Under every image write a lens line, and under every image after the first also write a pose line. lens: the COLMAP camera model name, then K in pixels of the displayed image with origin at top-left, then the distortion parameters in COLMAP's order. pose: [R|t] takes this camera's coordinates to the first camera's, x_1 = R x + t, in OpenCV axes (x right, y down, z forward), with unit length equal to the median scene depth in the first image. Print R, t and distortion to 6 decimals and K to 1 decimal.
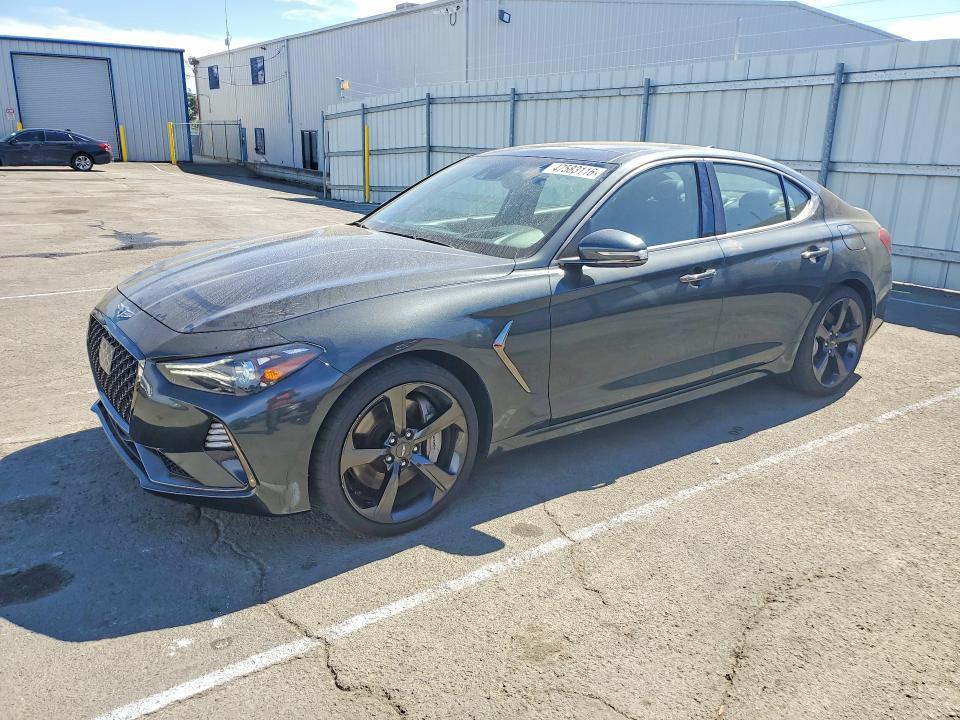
lens RADIAL K [[735.8, 0, 484.8], [0, 735.8, 357.6], [0, 0, 1]] dist [0.014868, -0.000203]
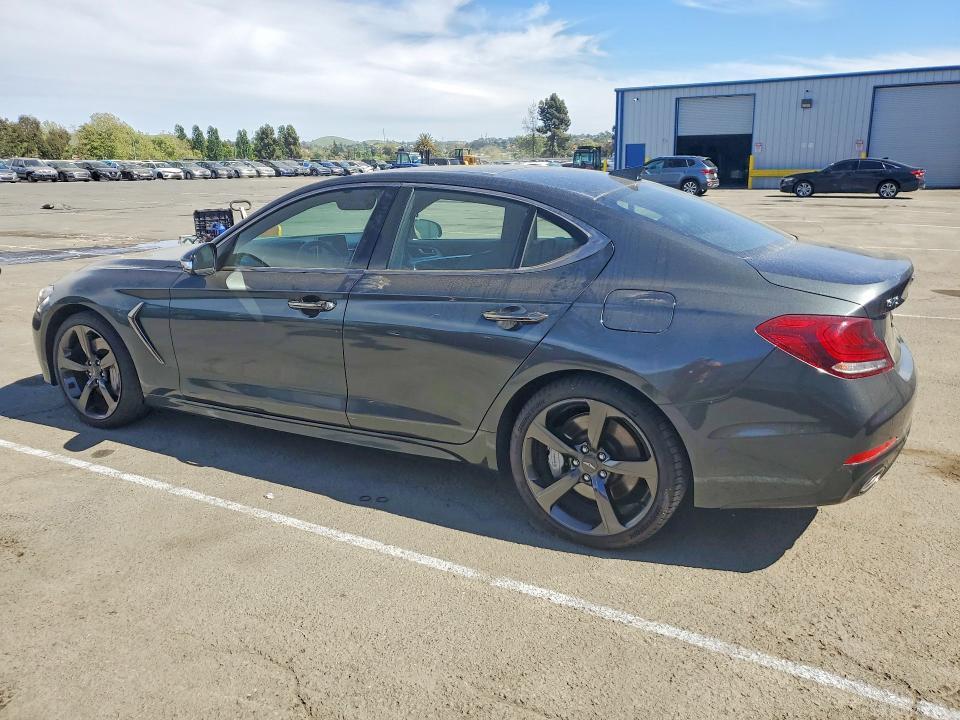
lens RADIAL K [[735.8, 0, 482.8], [0, 735.8, 361.3], [0, 0, 1]] dist [0.014868, -0.000203]
pose [[0.442951, 0.211617, -0.871213, 0.539467], [-0.237684, 0.964691, 0.113477, -0.089717], [0.864465, 0.156809, 0.477609, 0.327484]]
